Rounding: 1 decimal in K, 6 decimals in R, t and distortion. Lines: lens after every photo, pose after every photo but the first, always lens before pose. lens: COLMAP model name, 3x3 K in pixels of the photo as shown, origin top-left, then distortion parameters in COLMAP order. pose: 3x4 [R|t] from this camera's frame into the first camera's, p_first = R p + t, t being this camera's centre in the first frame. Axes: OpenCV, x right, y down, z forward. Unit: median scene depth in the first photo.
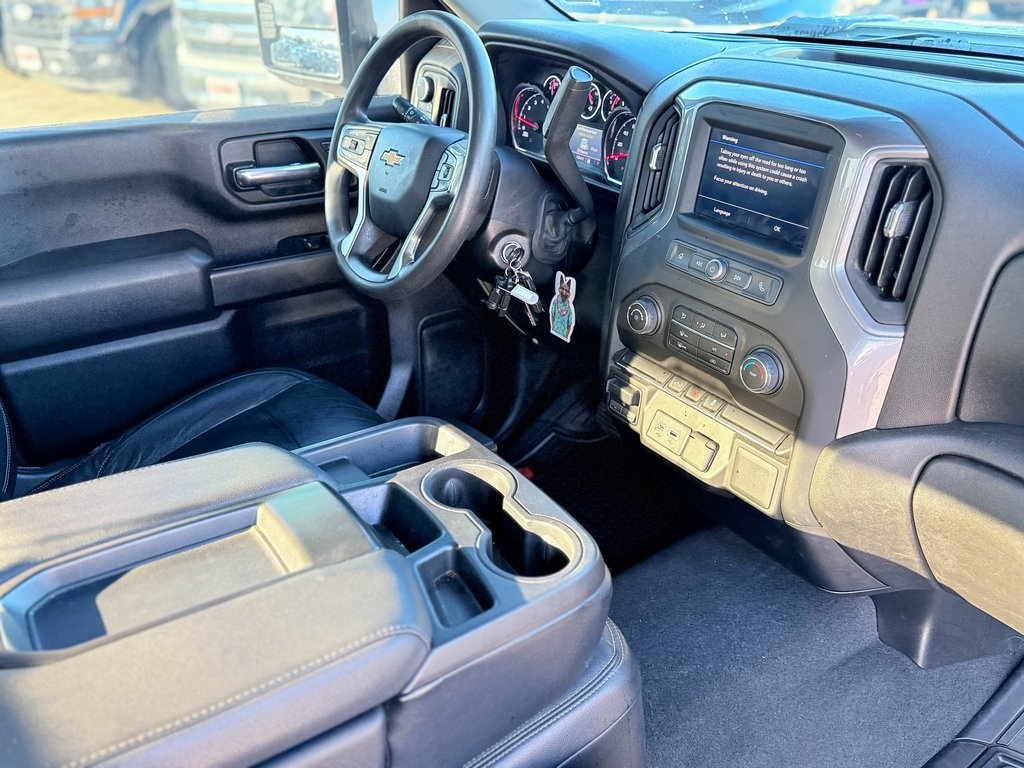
lens RADIAL K [[870.1, 0, 512.0], [0, 870.1, 384.0], [0, 0, 1]] dist [0.012626, 0.004781]
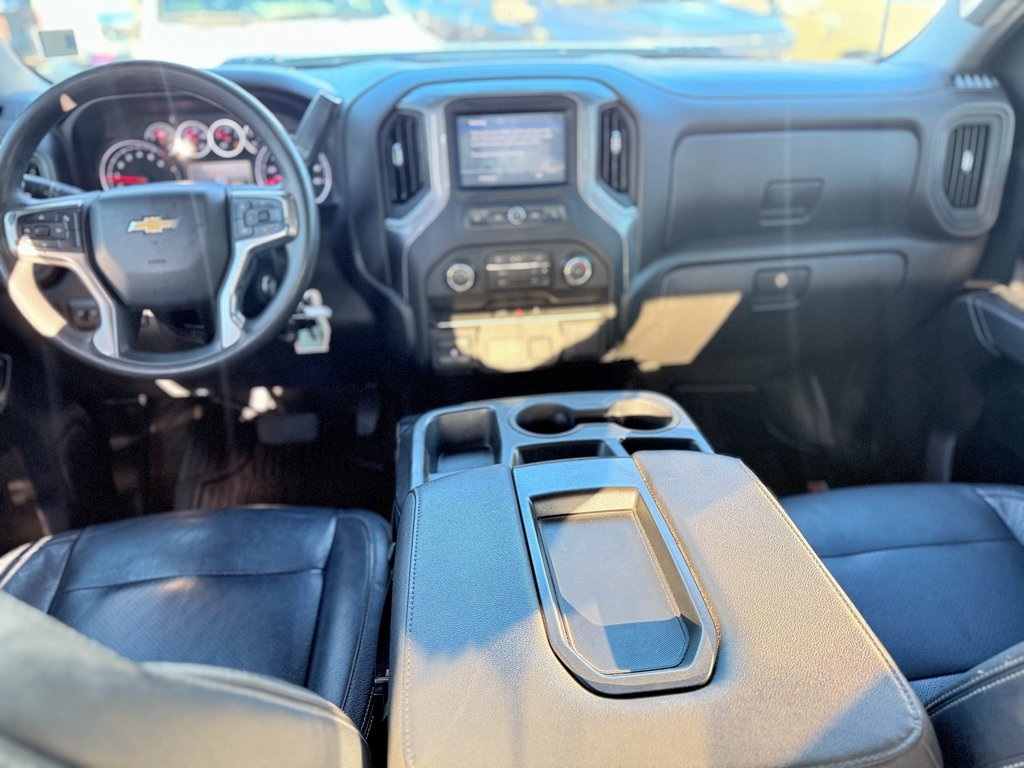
lens RADIAL K [[710.4, 0, 512.0], [0, 710.4, 384.0], [0, 0, 1]] dist [0.080092, -0.124550]
pose [[0.473431, -0.432647, 0.767255, -0.757569], [0.428440, 0.874181, 0.228574, -0.161516], [-0.769611, 0.220508, 0.599228, 0.392261]]
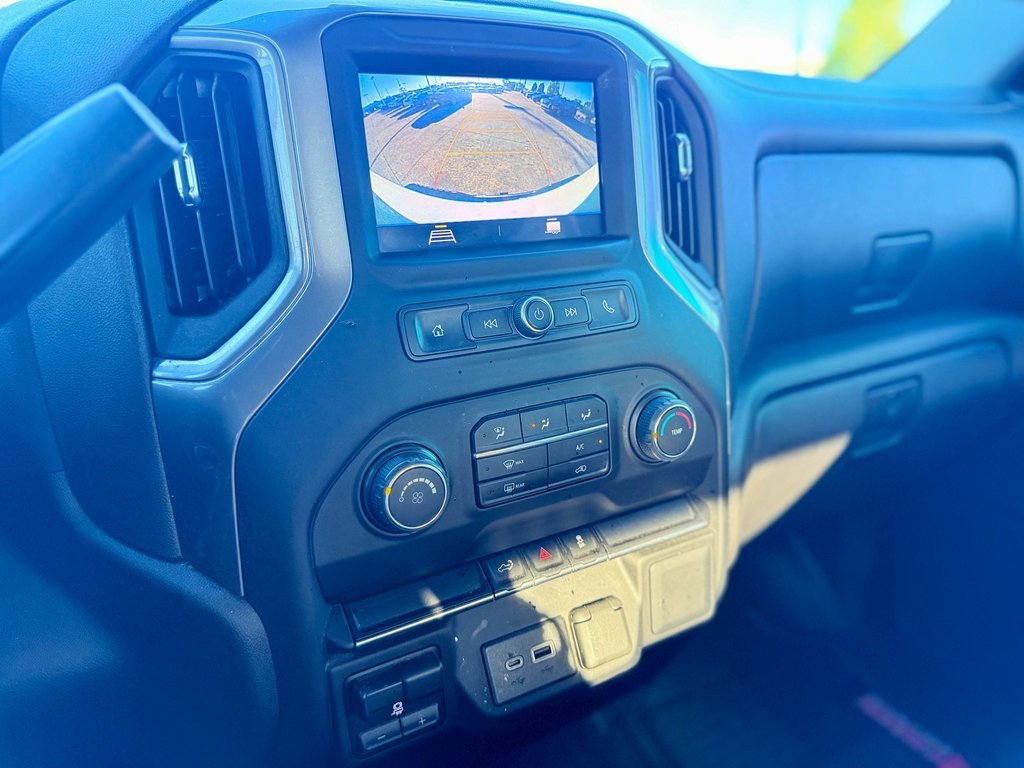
lens RADIAL K [[725.5, 0, 512.0], [0, 725.5, 384.0], [0, 0, 1]] dist [0.046595, -0.077560]
pose [[0.071226, -0.291151, 0.954022, -0.205306], [0.482783, 0.847016, 0.222450, -0.204453], [-0.872839, 0.444742, 0.200892, 0.953176]]
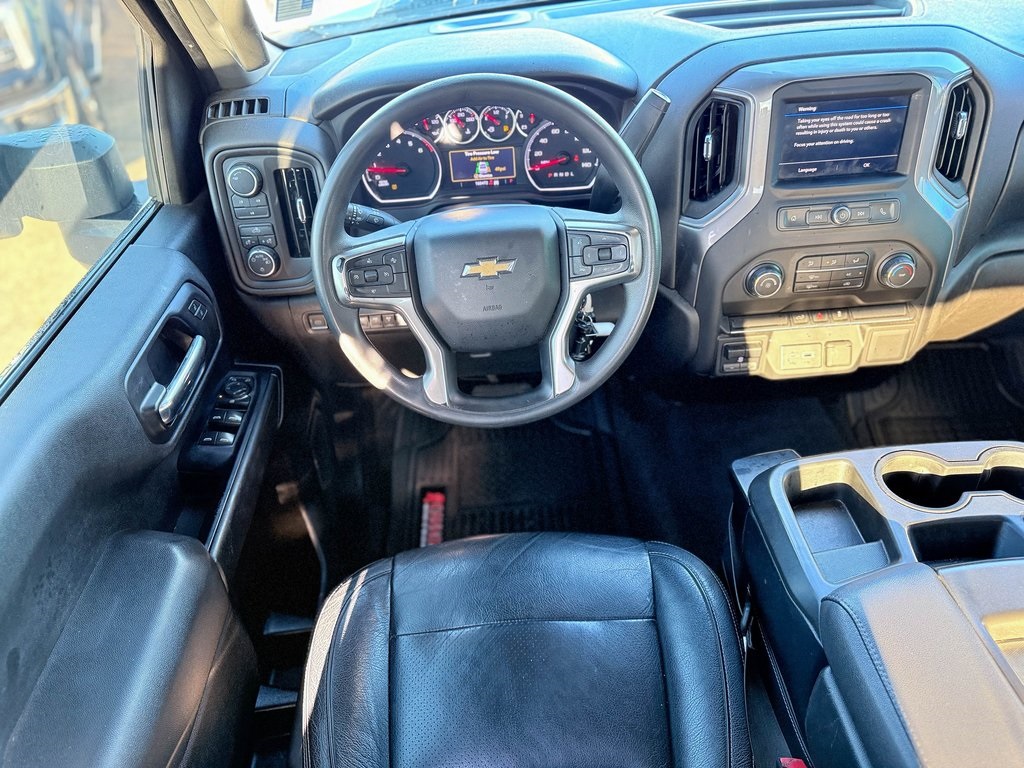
lens RADIAL K [[725.5, 0, 512.0], [0, 725.5, 384.0], [0, 0, 1]] dist [0.046595, -0.077560]
pose [[0.529106, -0.563597, 0.634354, -0.783481], [0.451237, 0.819984, 0.352151, -0.506741], [-0.718631, 0.099919, 0.688175, 0.664048]]
